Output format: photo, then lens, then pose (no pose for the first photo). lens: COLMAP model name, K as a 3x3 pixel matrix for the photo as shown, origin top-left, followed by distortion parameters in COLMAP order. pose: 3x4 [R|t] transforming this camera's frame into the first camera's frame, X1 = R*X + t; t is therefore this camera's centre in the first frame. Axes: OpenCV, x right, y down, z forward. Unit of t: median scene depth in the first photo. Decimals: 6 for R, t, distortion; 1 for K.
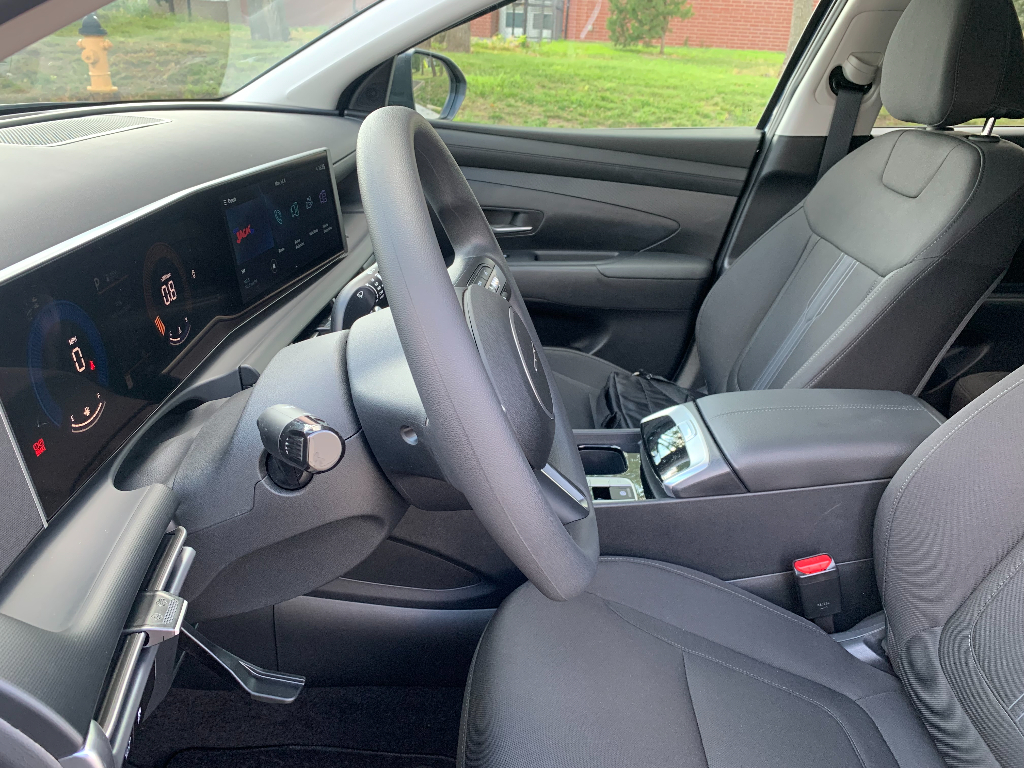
lens RADIAL K [[801.0, 0, 504.3], [0, 801.0, 374.1], [0, 0, 1]] dist [0.019858, -0.021516]
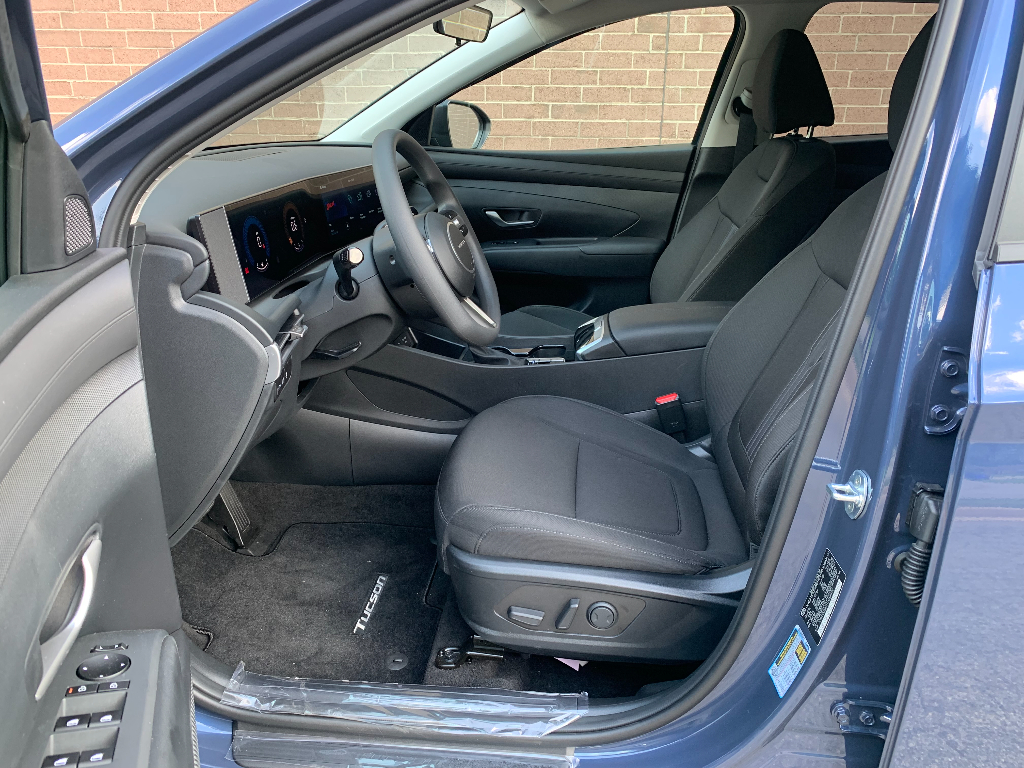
lens RADIAL K [[801.0, 0, 507.0], [0, 801.0, 391.6], [0, 0, 1]] dist [0.019858, -0.021516]
pose [[0.993589, -0.011545, -0.112464, 0.196322], [0.008135, 0.999494, -0.030737, 0.218318], [0.112762, 0.029625, 0.993180, -0.540872]]
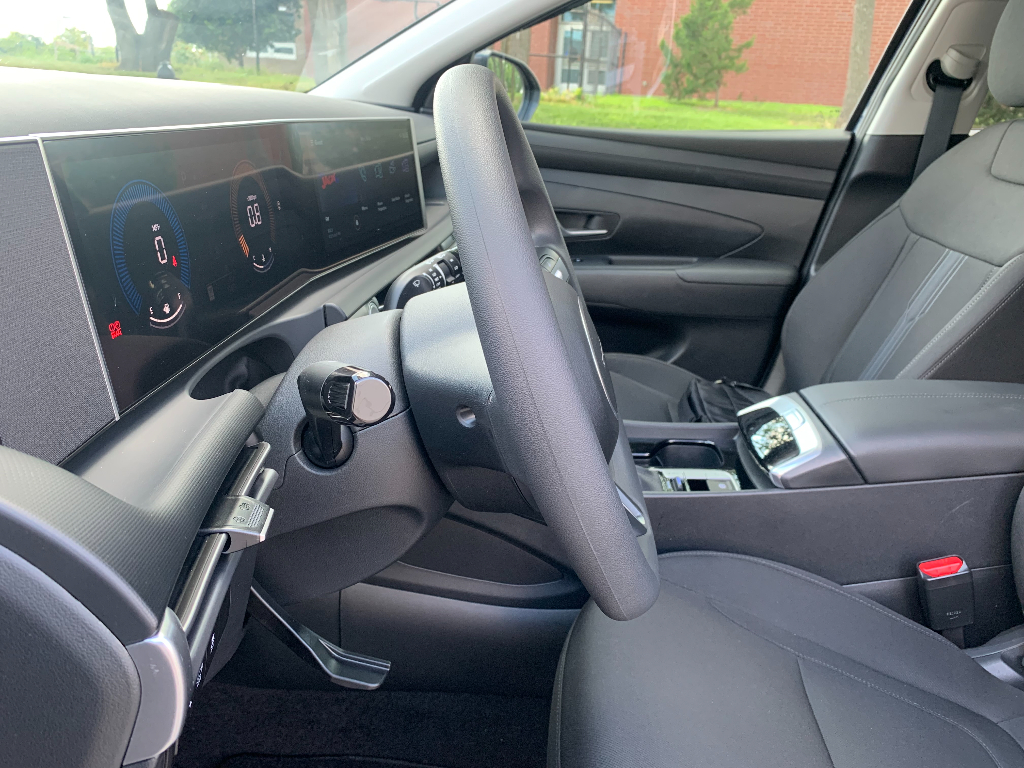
lens RADIAL K [[801.0, 0, 512.6], [0, 801.0, 368.6], [0, 0, 1]] dist [0.019858, -0.021516]
pose [[0.998628, 0.019230, -0.048716, -0.040651], [-0.022678, 0.997200, -0.071254, 0.074359], [0.047210, 0.072261, 0.996268, 0.060237]]
